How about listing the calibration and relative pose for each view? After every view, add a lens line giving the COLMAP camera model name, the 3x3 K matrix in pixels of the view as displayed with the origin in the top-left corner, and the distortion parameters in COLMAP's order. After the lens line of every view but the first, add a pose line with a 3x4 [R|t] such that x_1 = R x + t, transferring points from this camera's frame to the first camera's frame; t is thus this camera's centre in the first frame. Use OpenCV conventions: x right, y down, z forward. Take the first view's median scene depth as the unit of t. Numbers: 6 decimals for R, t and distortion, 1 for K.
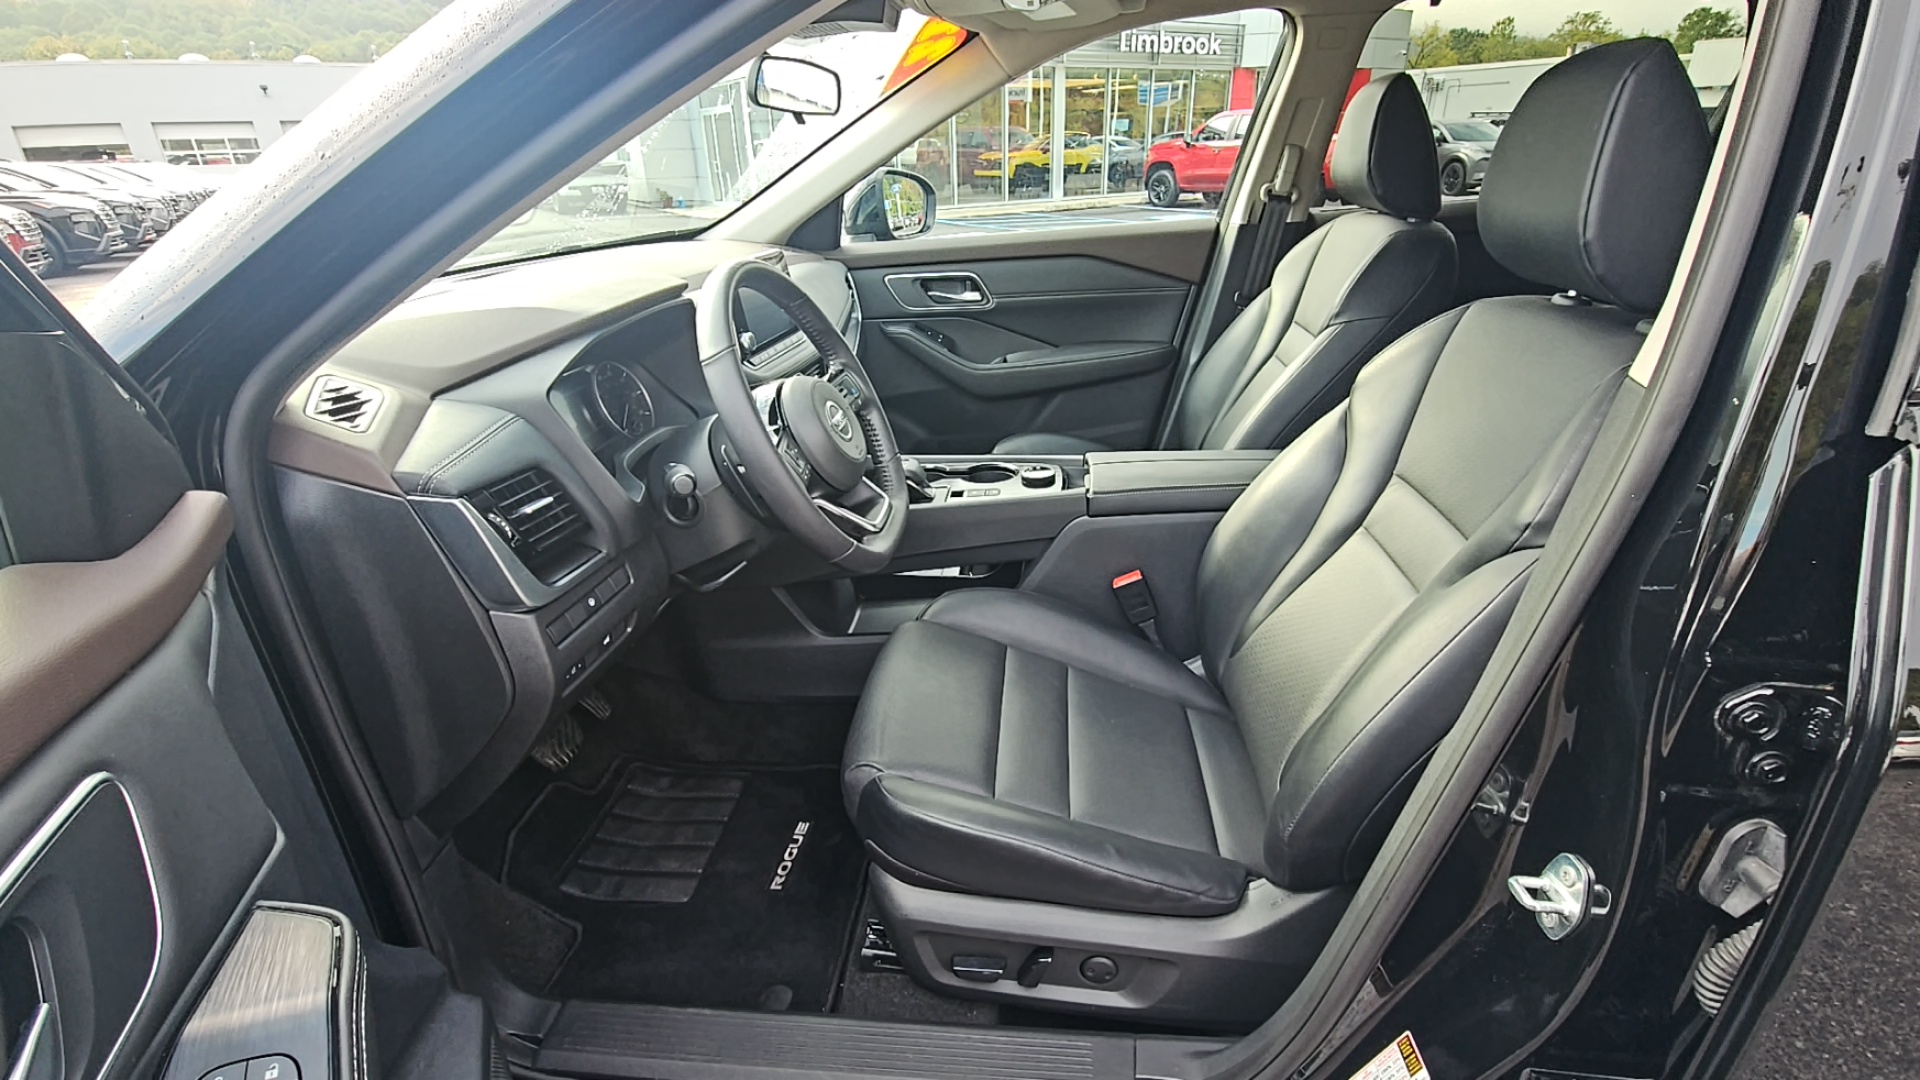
lens RADIAL K [[864.5, 0, 958.1], [0, 864.5, 536.8], [0, 0, 1]] dist [0.012929, -0.007521]
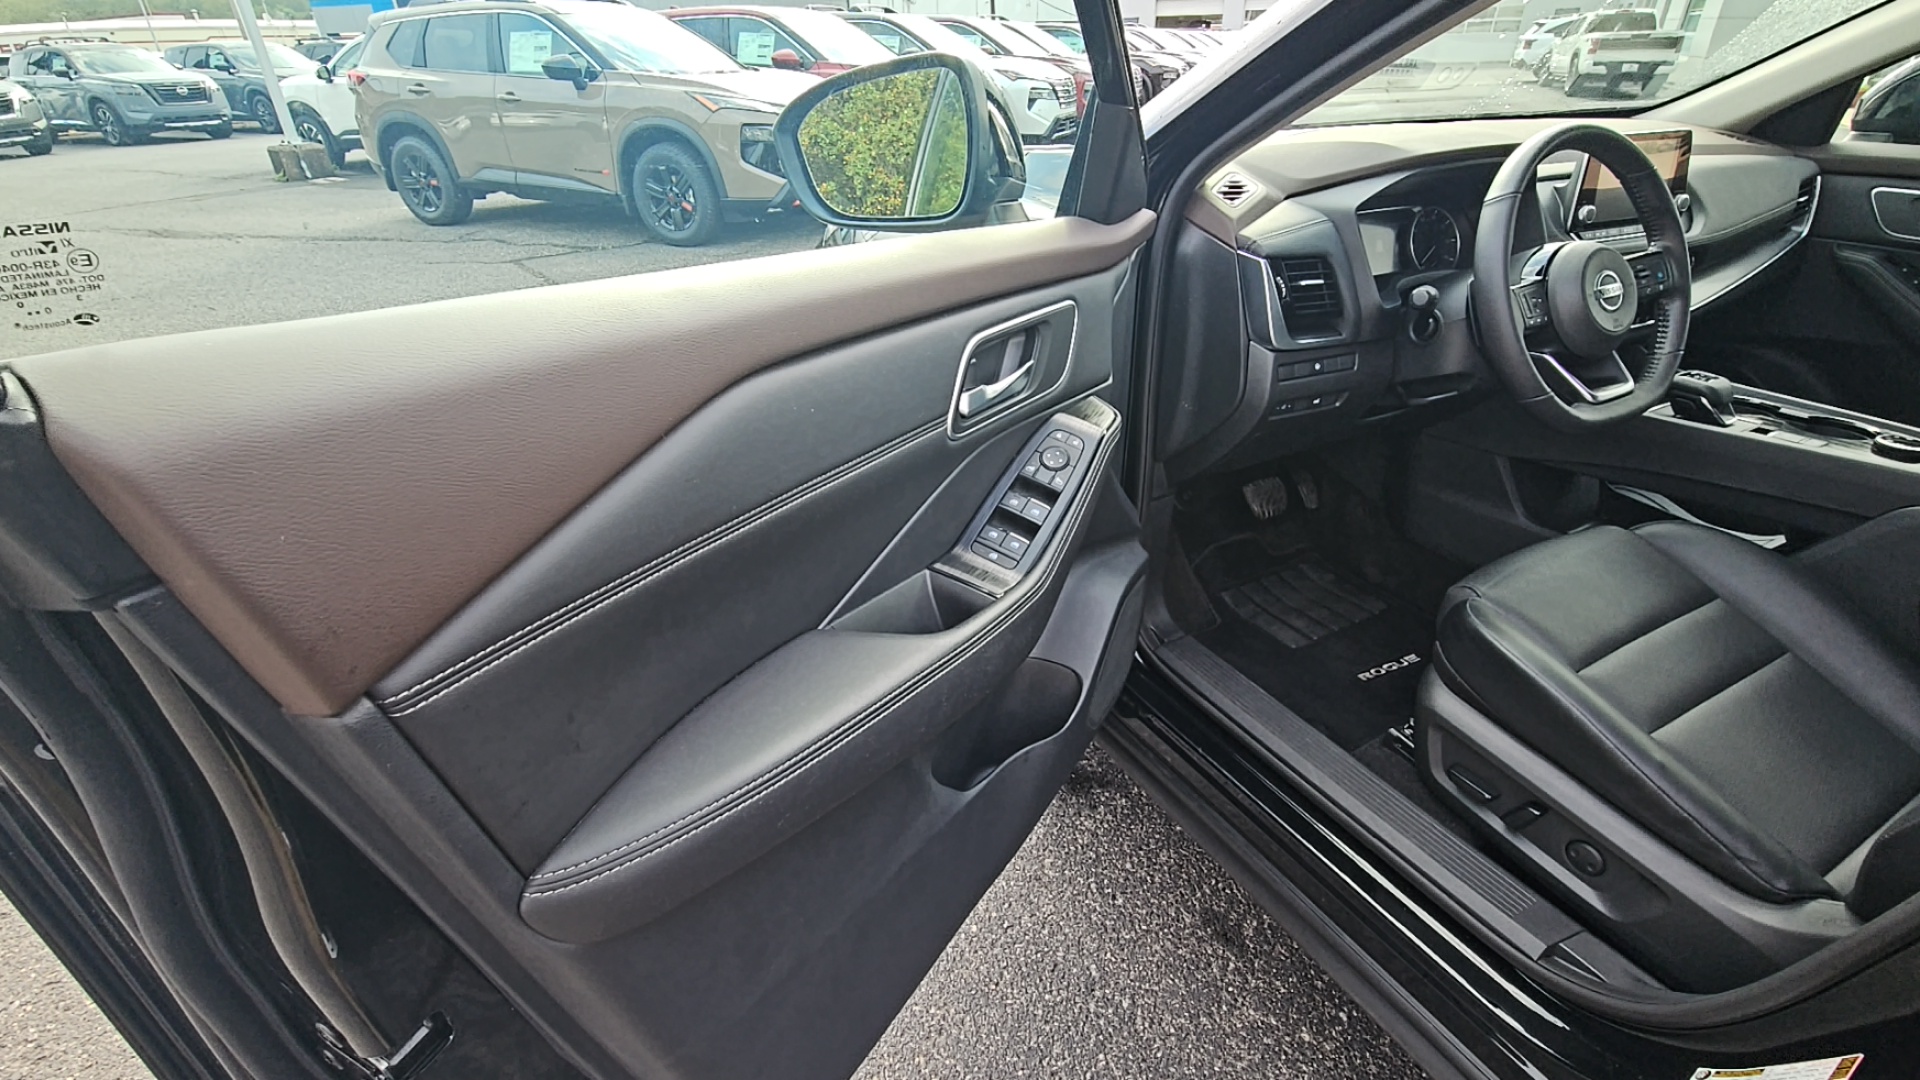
lens RADIAL K [[864.5, 0, 958.1], [0, 864.5, 540.6], [0, 0, 1]] dist [0.012929, -0.007521]
pose [[0.562690, 0.425380, -0.708824, 0.151353], [-0.337769, 0.900913, 0.272523, 0.061235], [0.754515, 0.086073, 0.650614, -0.131714]]
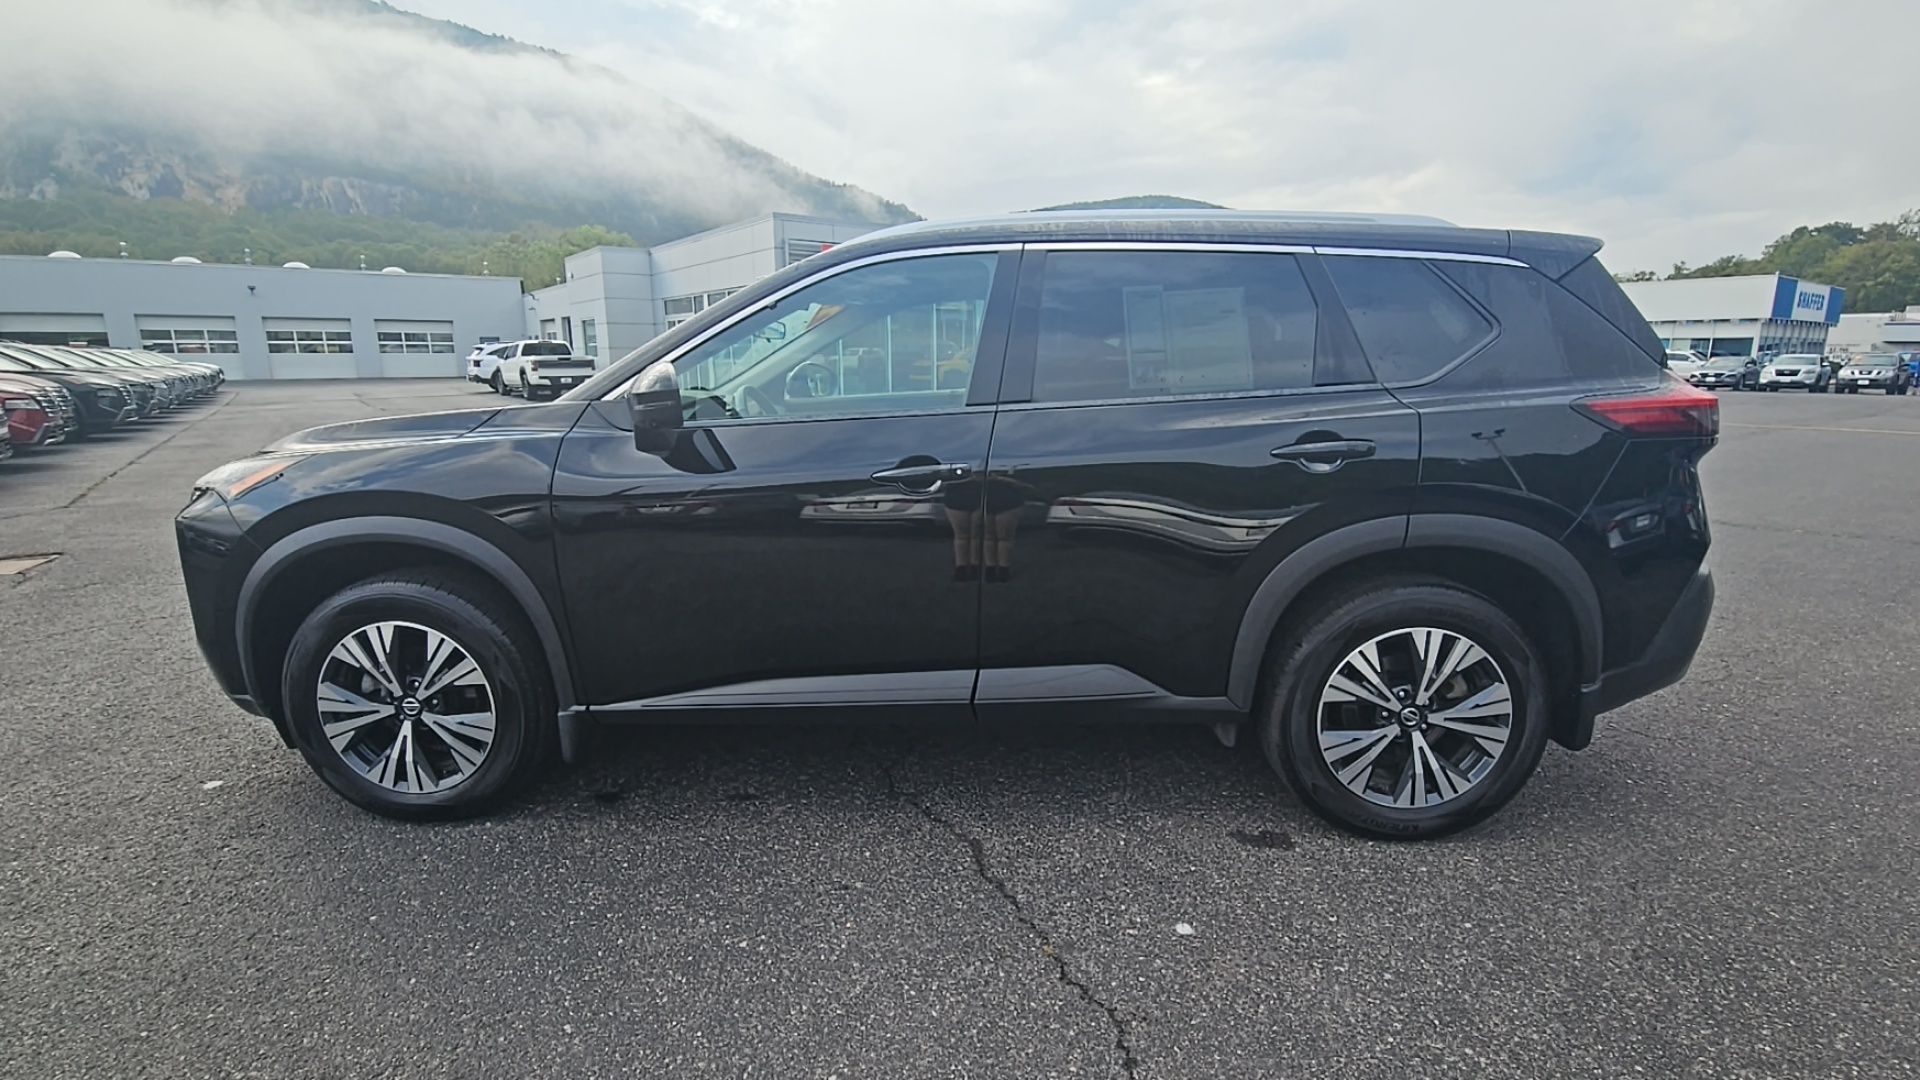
lens RADIAL K [[864.5, 0, 961.5], [0, 864.5, 534.4], [0, 0, 1]] dist [0.012929, -0.007521]
pose [[0.997491, 0.010967, 0.069936, 0.131530], [0.004509, 0.976076, -0.217382, 0.391993], [-0.070647, 0.217152, 0.973578, -0.865131]]
